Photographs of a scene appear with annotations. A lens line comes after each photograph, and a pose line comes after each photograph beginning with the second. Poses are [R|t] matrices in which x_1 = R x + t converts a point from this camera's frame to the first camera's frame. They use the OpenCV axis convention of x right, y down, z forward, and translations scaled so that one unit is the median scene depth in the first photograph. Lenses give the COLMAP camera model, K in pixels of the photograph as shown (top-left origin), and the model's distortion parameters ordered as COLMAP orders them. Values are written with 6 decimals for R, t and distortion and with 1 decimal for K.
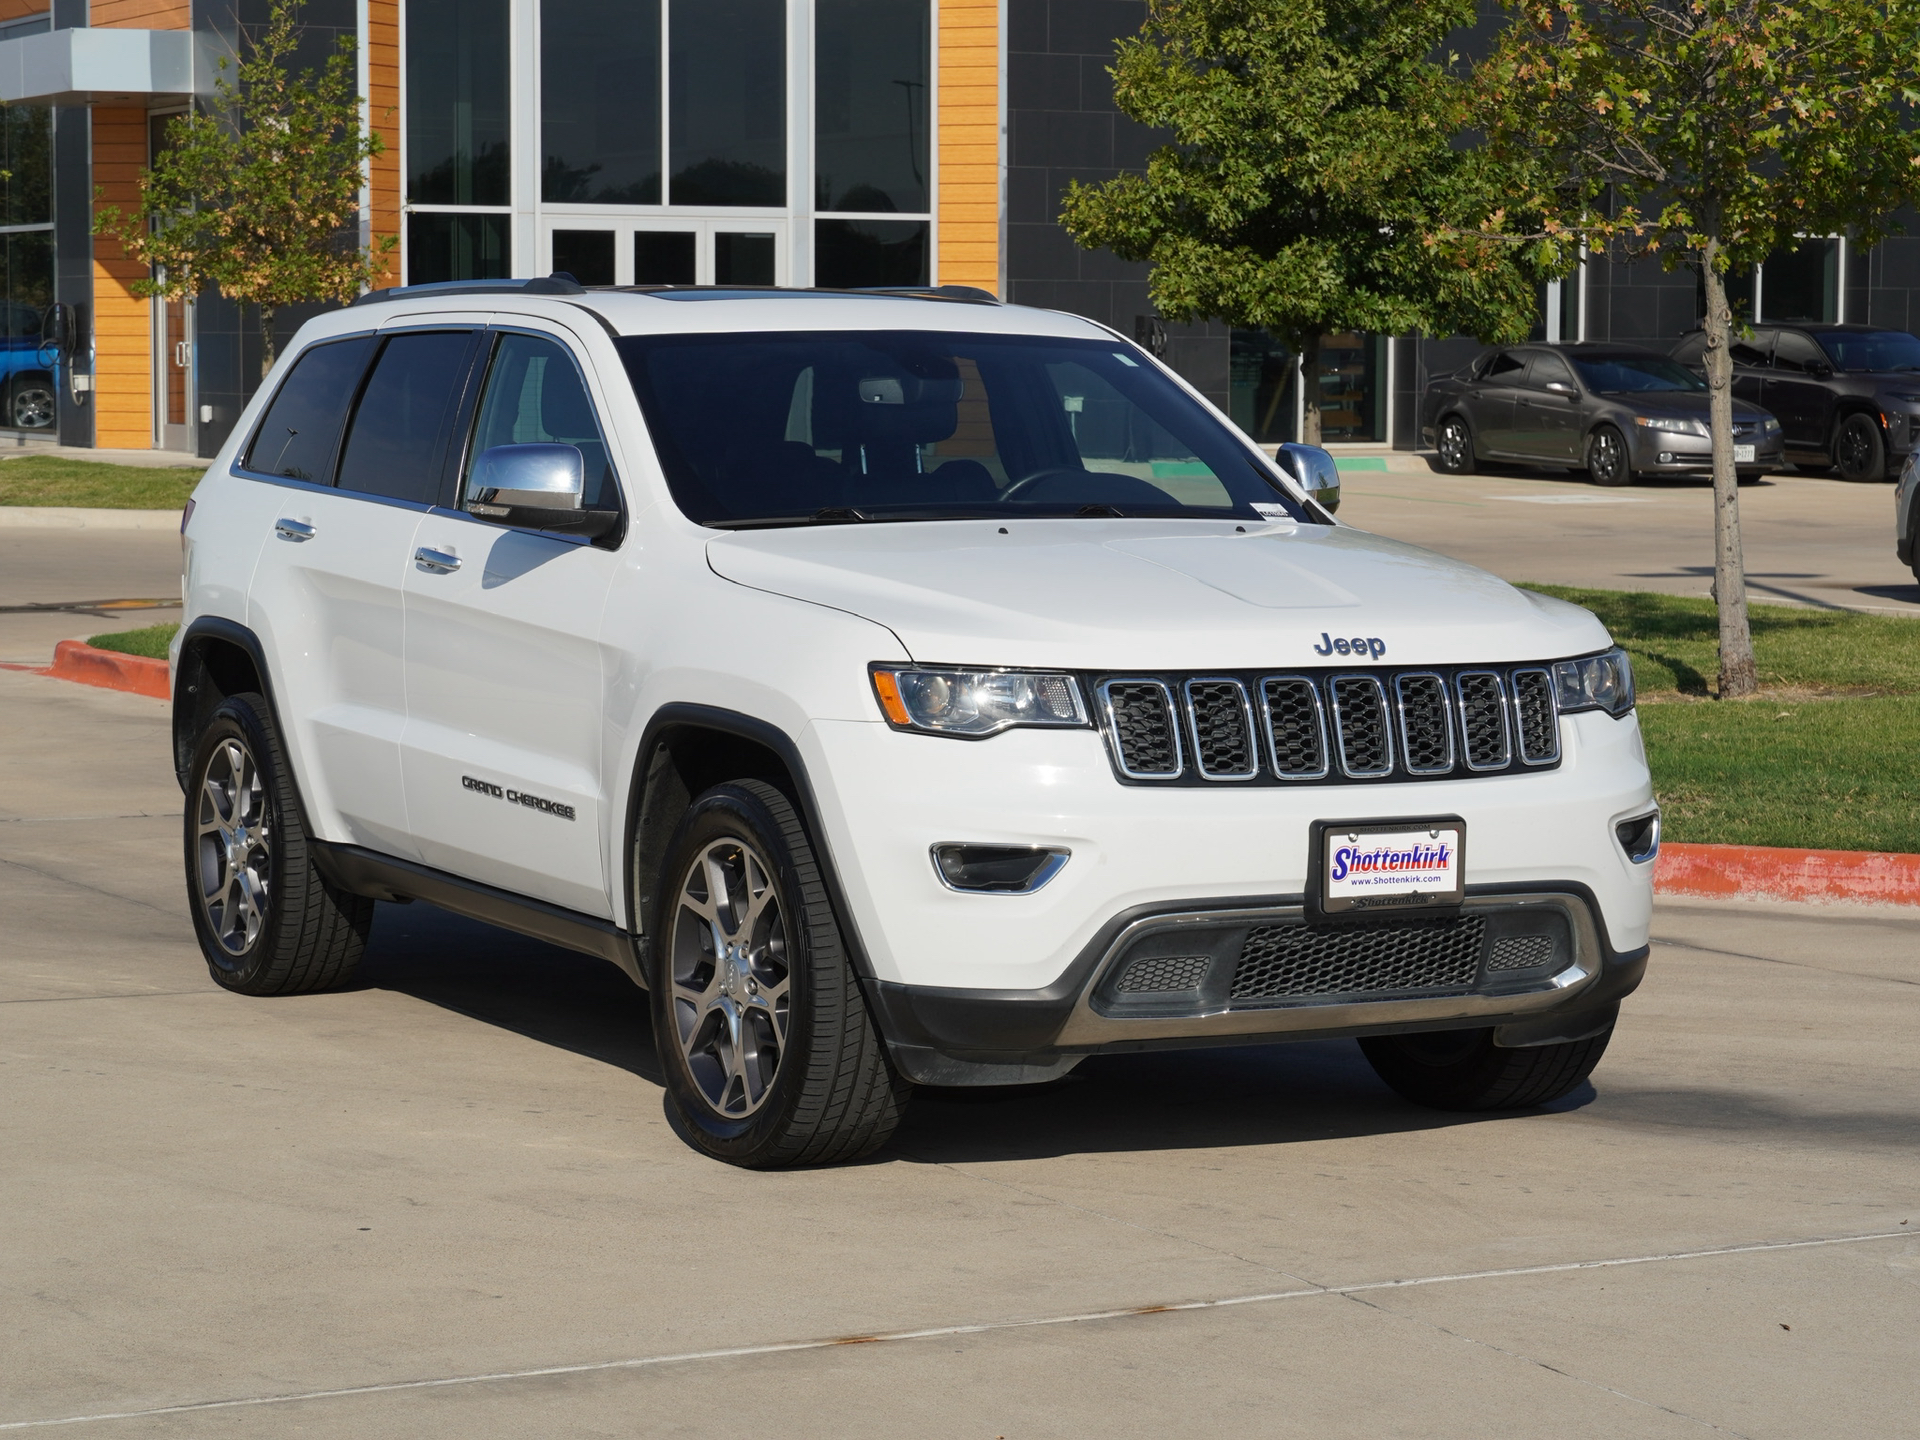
lens RADIAL K [[4467.8, 0, 795.2], [0, 4467.8, 716.6], [0, 0, 1]] dist [0.000480, 0.181690]
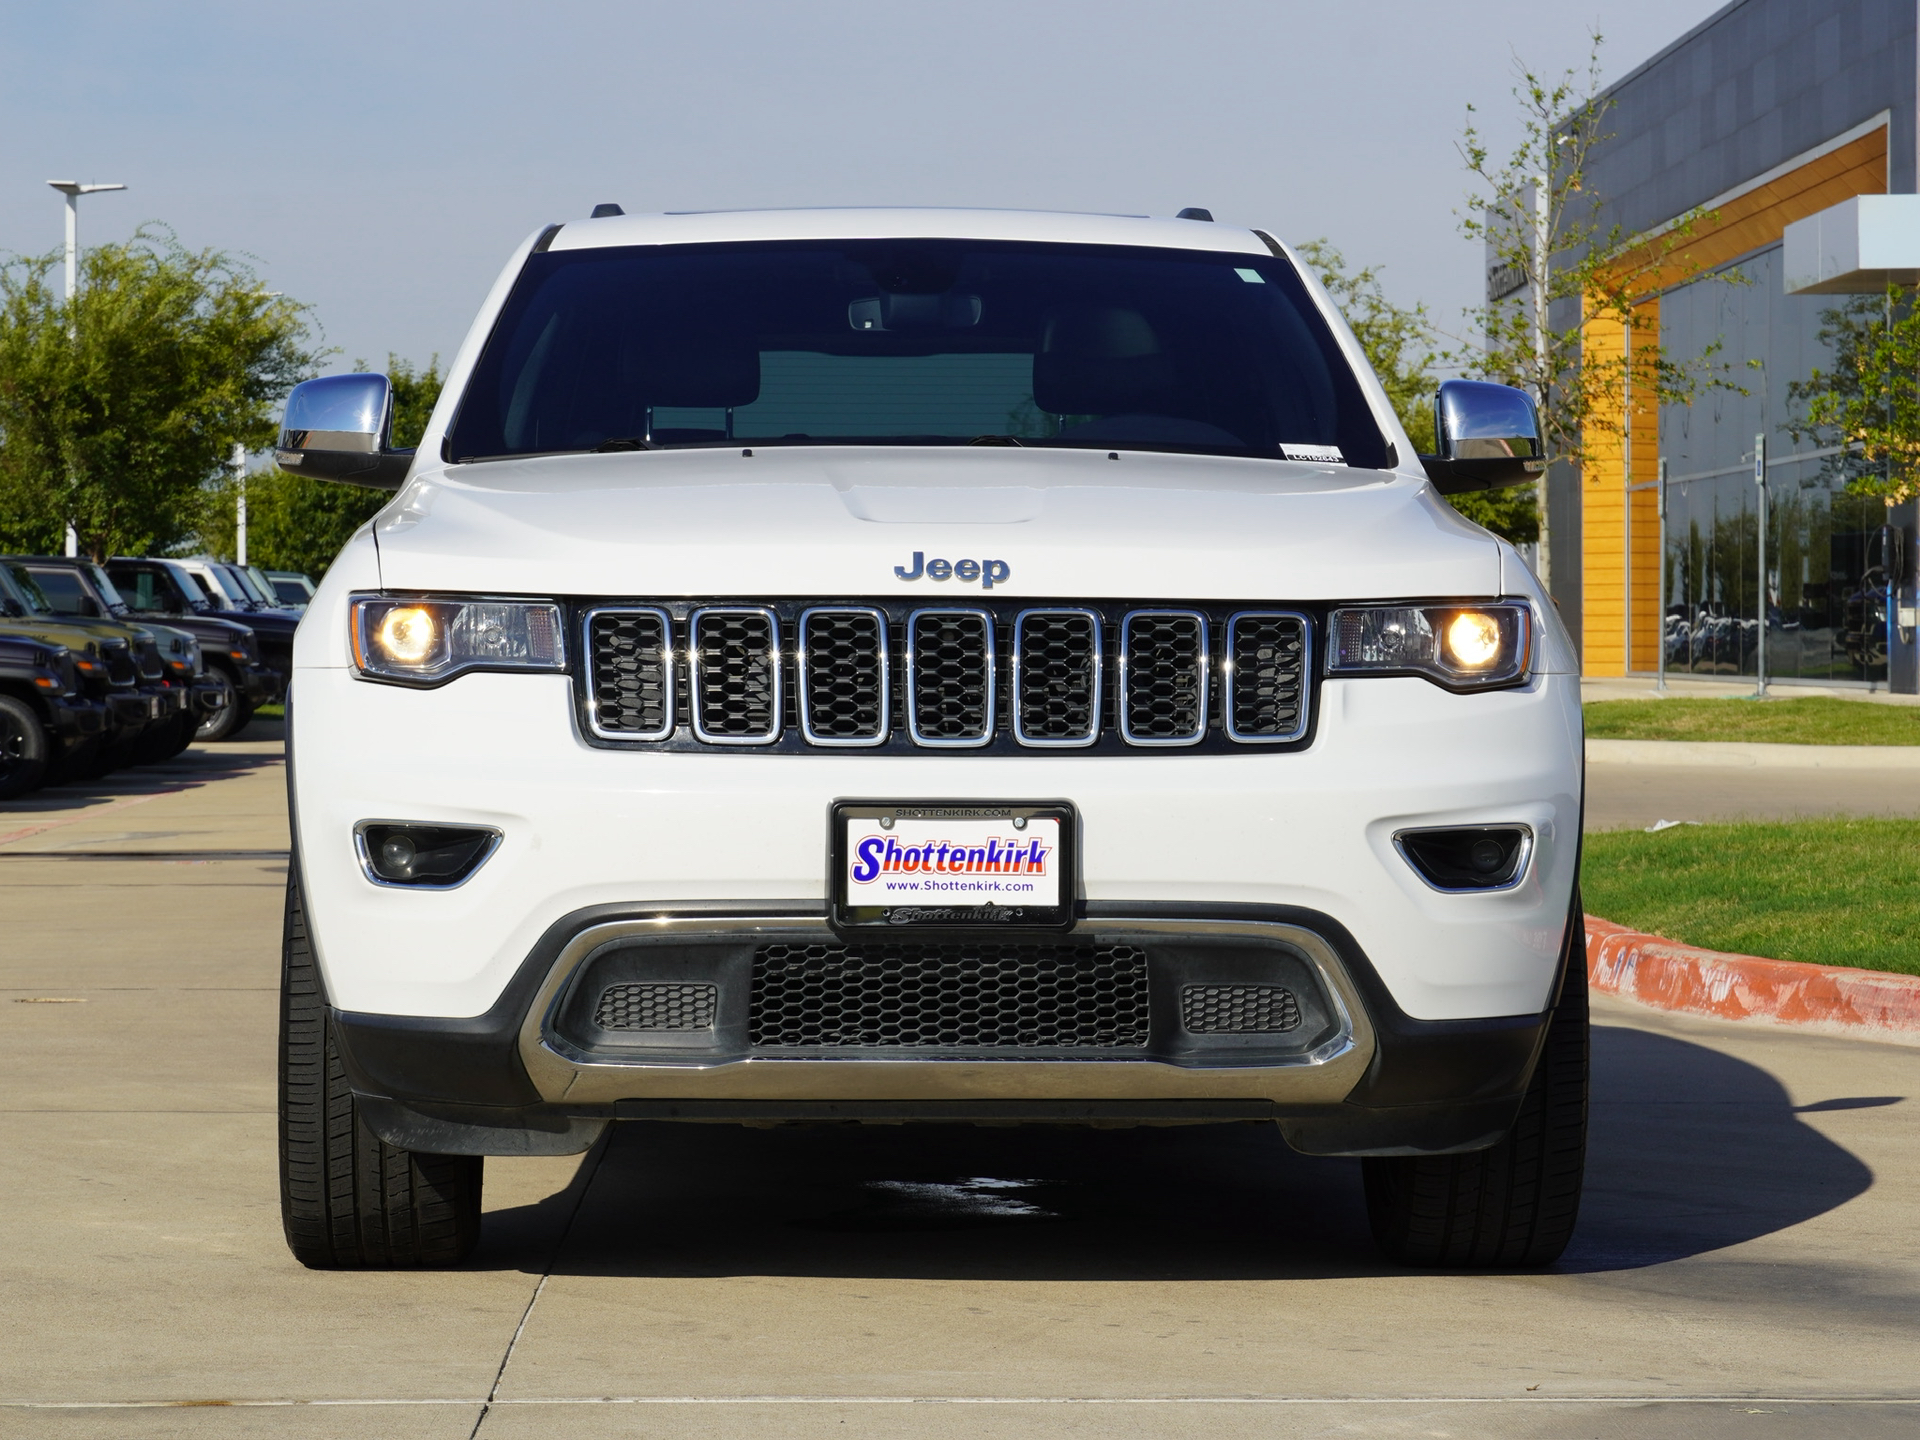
lens RADIAL K [[5192.9, 0, 960.0], [0, 5192.9, 720.0], [0, 0, 1]] dist [-0.024702, -0.879216]
pose [[0.915593, 0.002192, -0.402100, 0.458313], [-0.028947, 0.997750, -0.060474, 0.058875], [0.401063, 0.067009, 0.913597, 0.226317]]
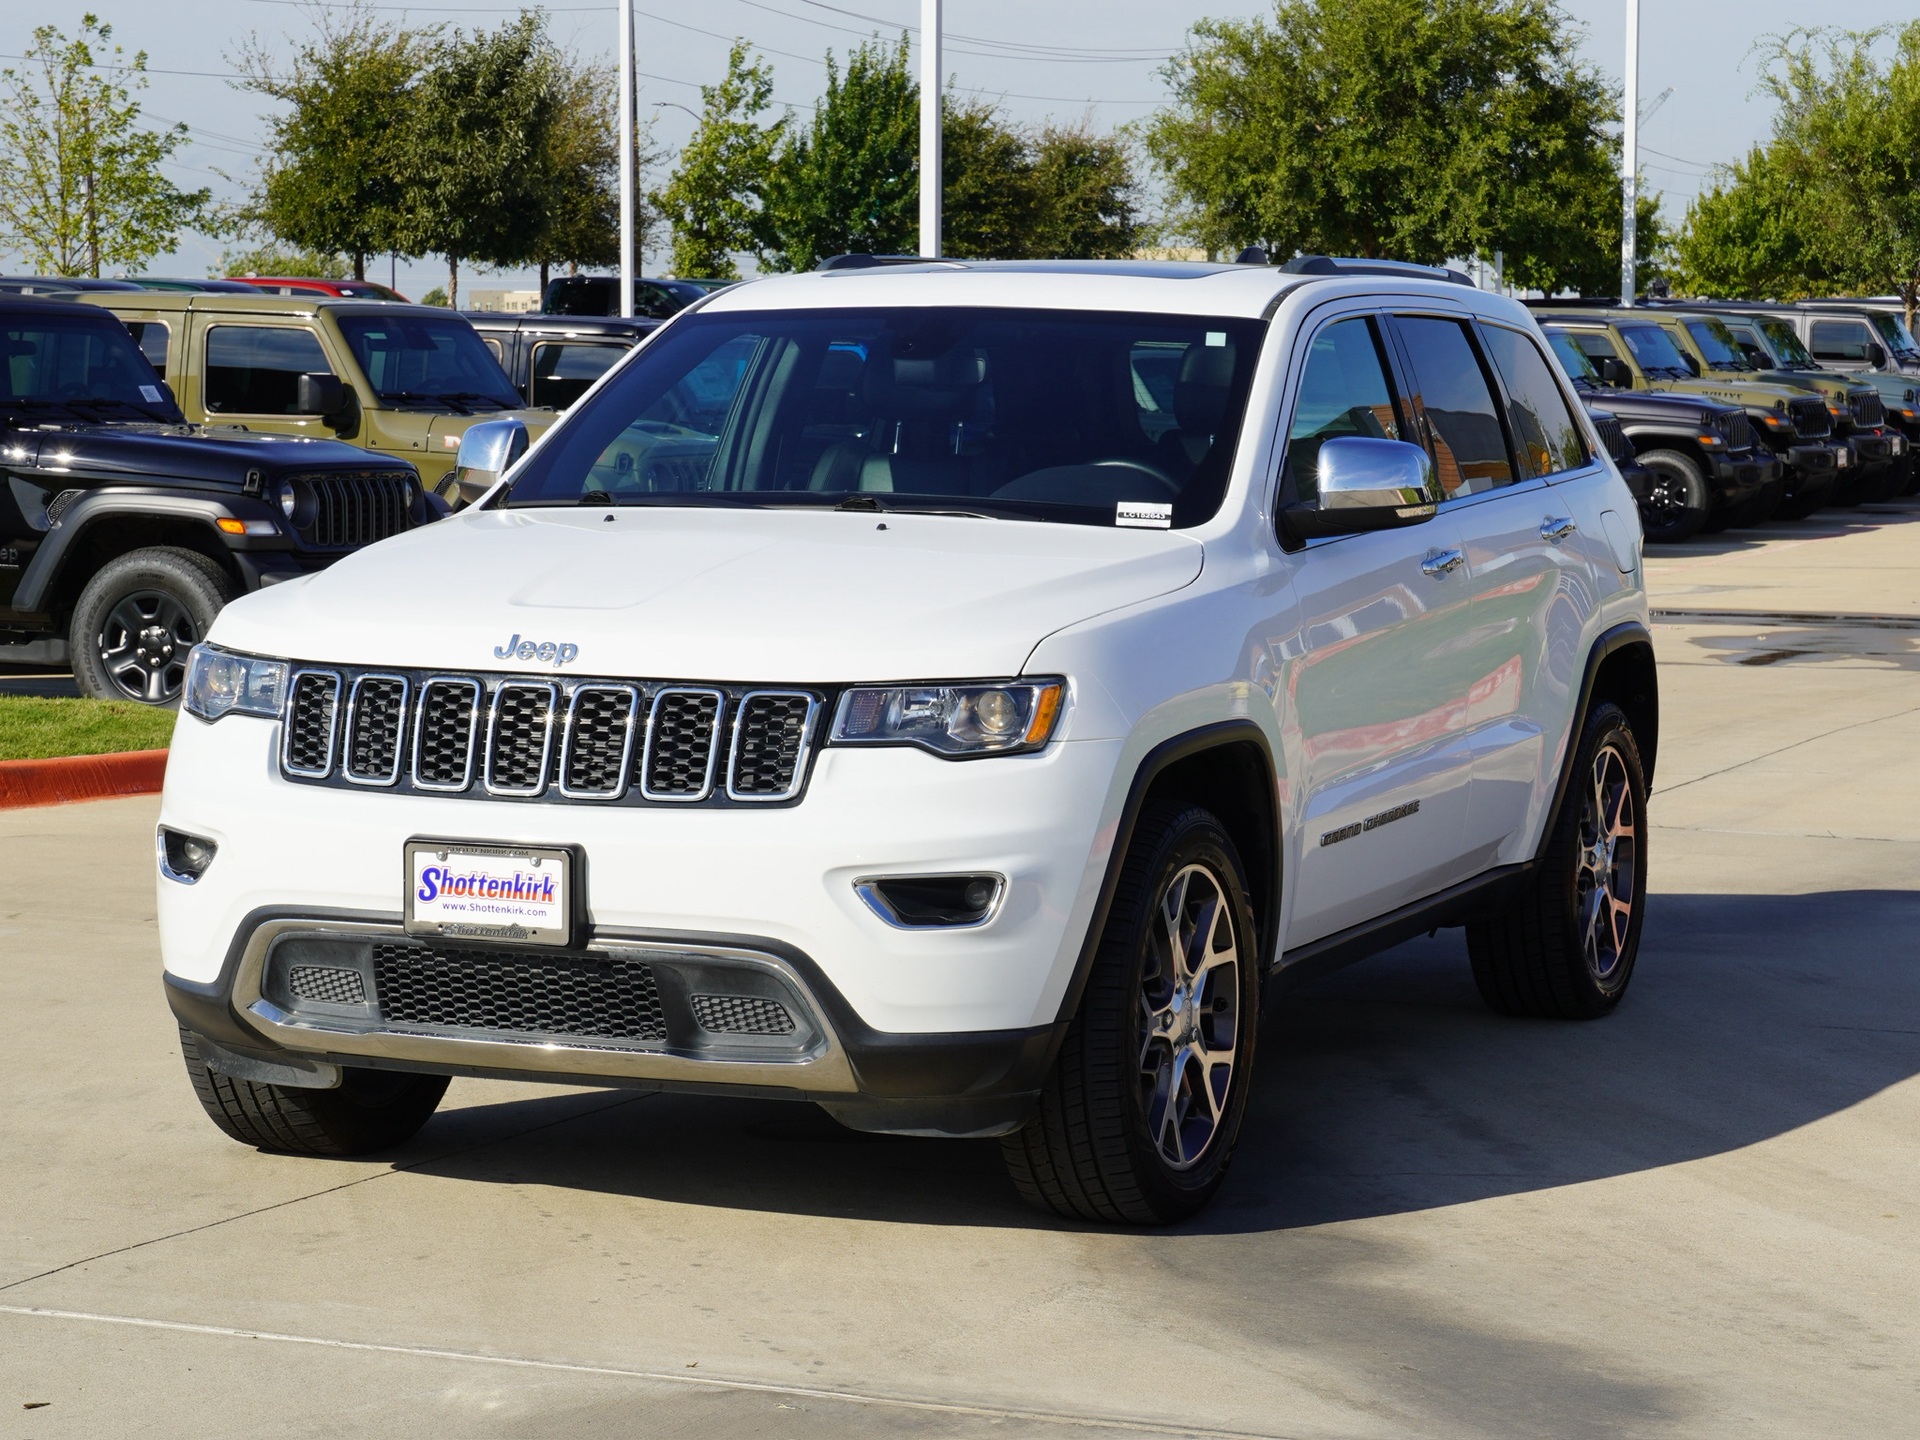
lens RADIAL K [[4664.0, 0, 960.0], [0, 4664.0, 720.0], [0, 0, 1]] dist [0.039633, 0.110660]
pose [[0.665112, 0.063420, -0.744046, 0.872096], [-0.063794, 0.997570, 0.028003, -0.033057], [0.744014, 0.028841, 0.667542, 0.426845]]
